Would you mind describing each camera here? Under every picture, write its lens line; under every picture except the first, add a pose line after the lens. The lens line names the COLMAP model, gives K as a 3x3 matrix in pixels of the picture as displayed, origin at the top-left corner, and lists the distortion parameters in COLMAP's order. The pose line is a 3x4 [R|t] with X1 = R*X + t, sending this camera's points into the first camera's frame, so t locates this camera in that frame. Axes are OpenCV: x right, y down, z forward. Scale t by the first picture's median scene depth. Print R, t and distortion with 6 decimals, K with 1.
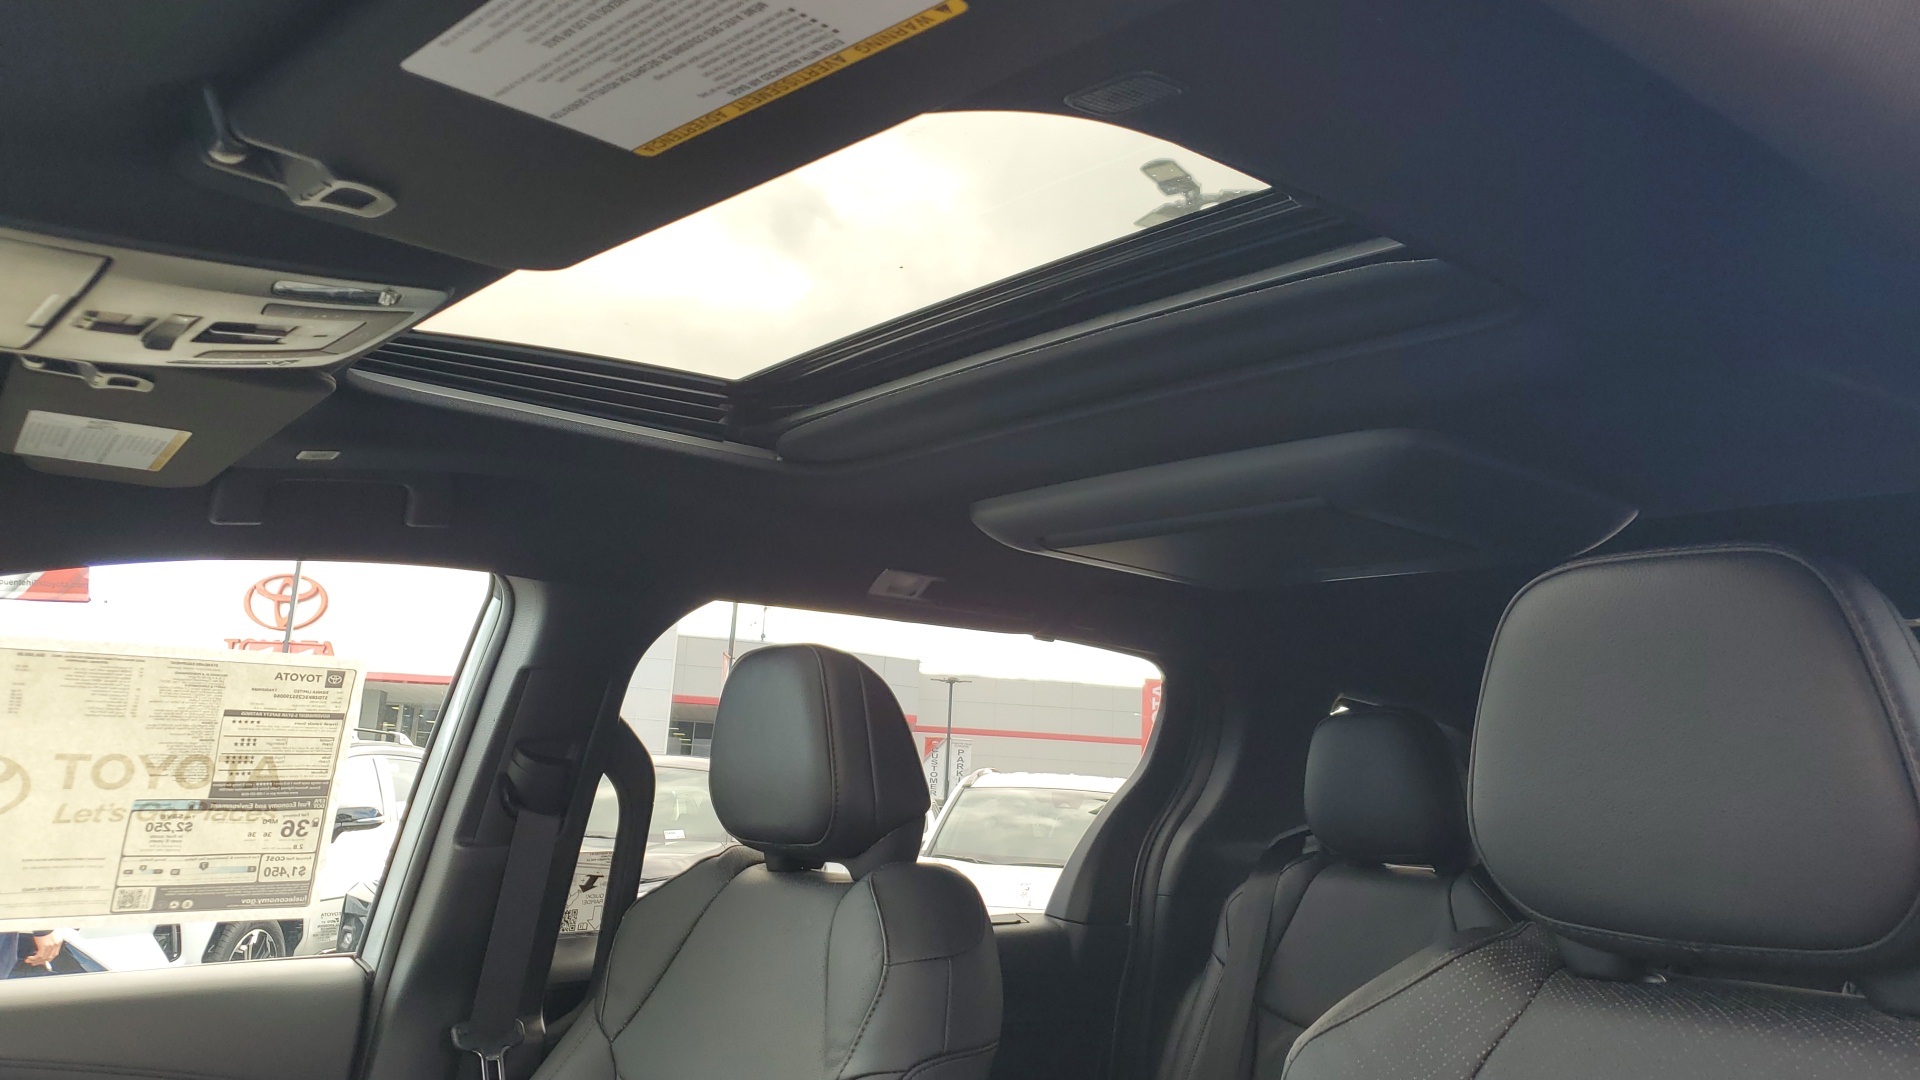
lens RADIAL K [[1507.3, 0, 954.1], [0, 1507.3, 532.8], [0, 0, 1]] dist [0.054188, -0.061082]
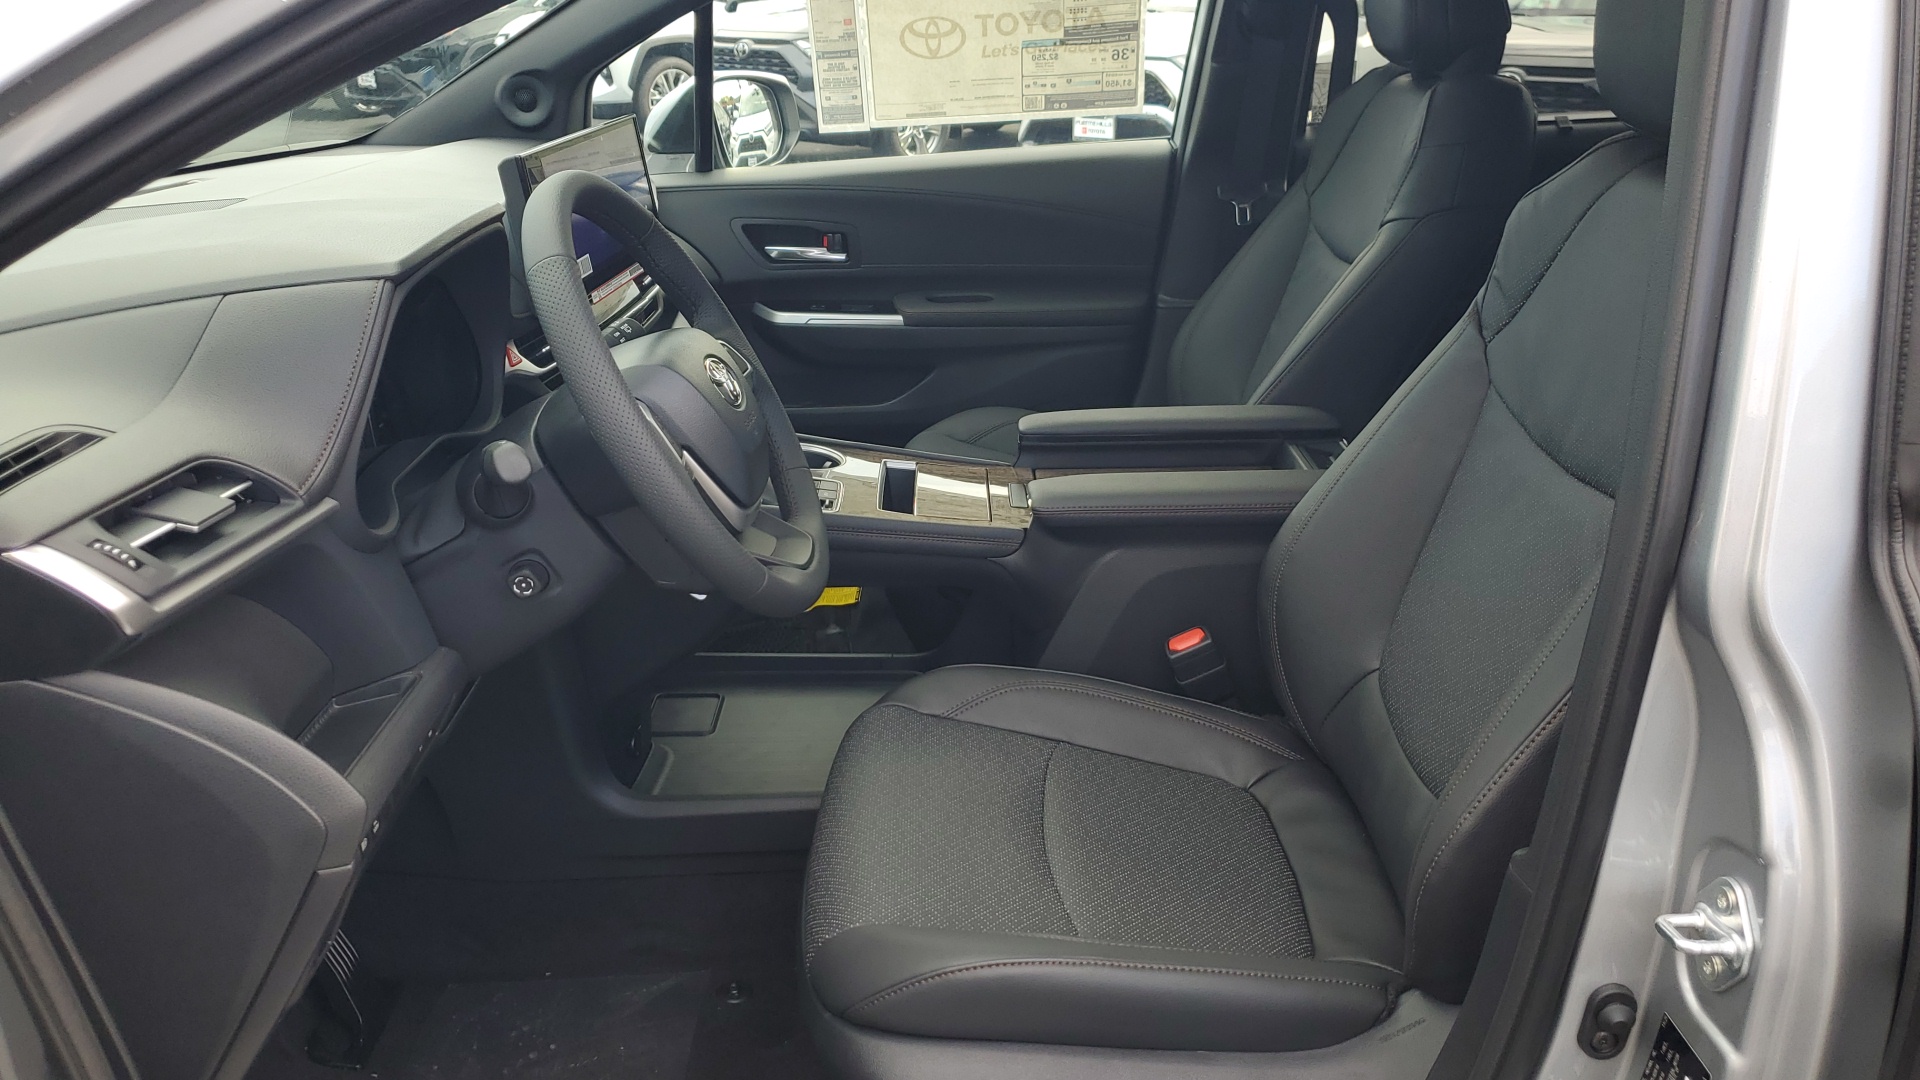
lens RADIAL K [[1507.3, 0, 971.1], [0, 1507.3, 527.2], [0, 0, 1]] dist [0.054188, -0.061082]
pose [[0.785268, 0.161209, -0.597801, 0.446130], [0.164566, 0.876437, 0.452521, -0.104631], [0.596886, -0.453728, 0.661709, -0.314817]]
